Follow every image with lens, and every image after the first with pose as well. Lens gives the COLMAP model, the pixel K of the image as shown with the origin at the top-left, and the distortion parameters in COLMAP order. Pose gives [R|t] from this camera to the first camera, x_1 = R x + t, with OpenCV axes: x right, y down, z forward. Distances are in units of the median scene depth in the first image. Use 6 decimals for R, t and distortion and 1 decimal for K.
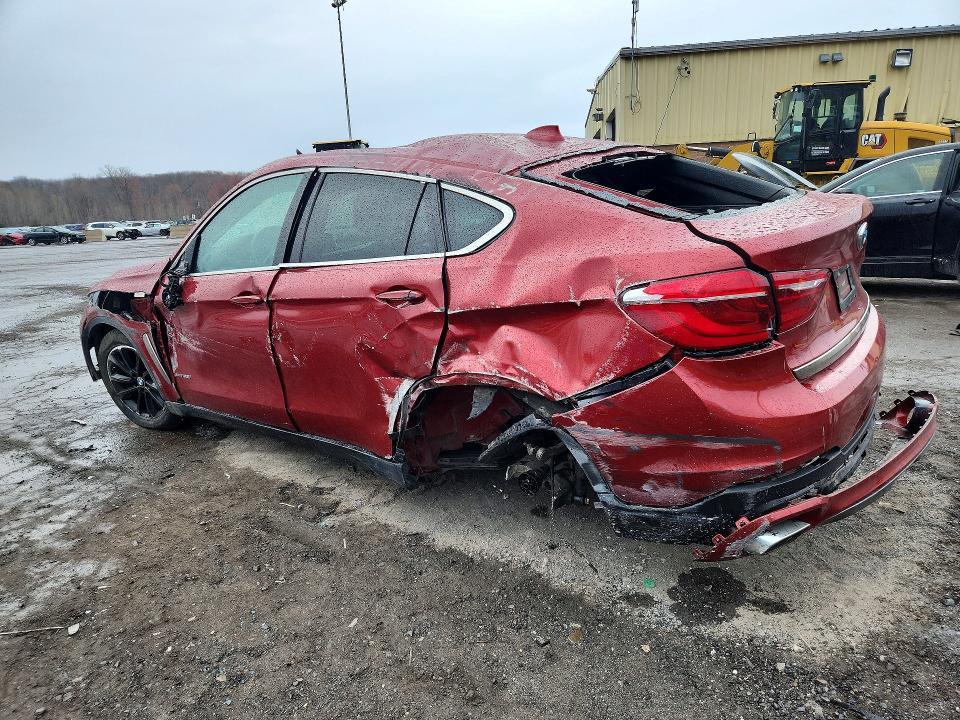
lens RADIAL K [[737.8, 0, 487.0], [0, 737.8, 360.3], [0, 0, 1]] dist [0.008742, 0.013054]
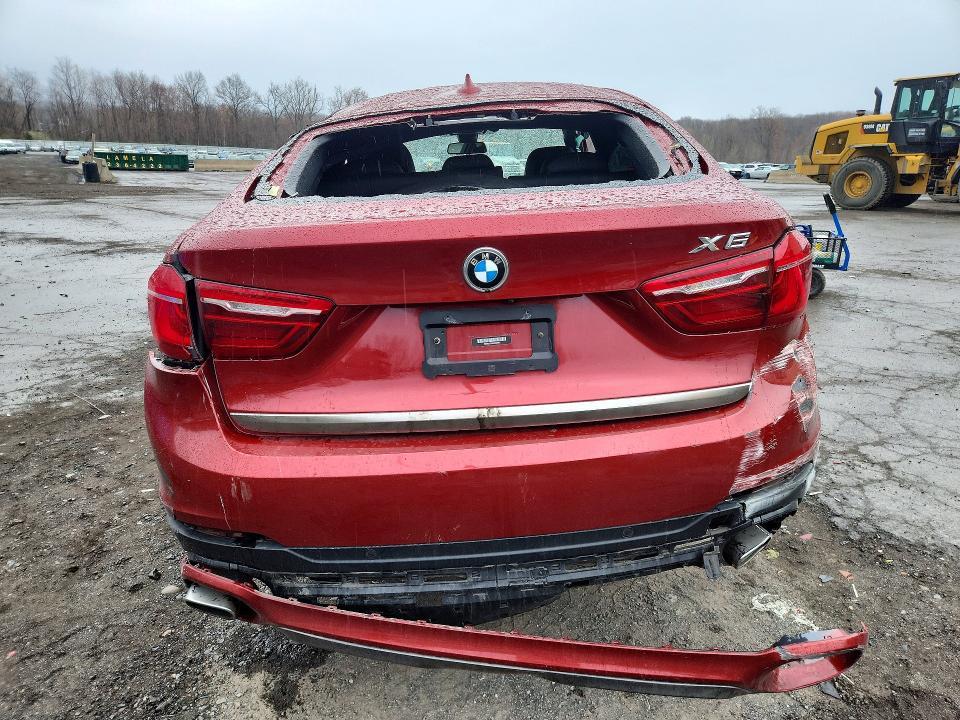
lens RADIAL K [[737.8, 0, 487.0], [0, 737.8, 360.3], [0, 0, 1]] dist [0.008742, 0.013054]
pose [[0.547983, 0.273849, -0.790393, 0.202143], [-0.212293, 0.959486, 0.185251, -0.040038], [0.809102, 0.066281, 0.583918, 0.136129]]
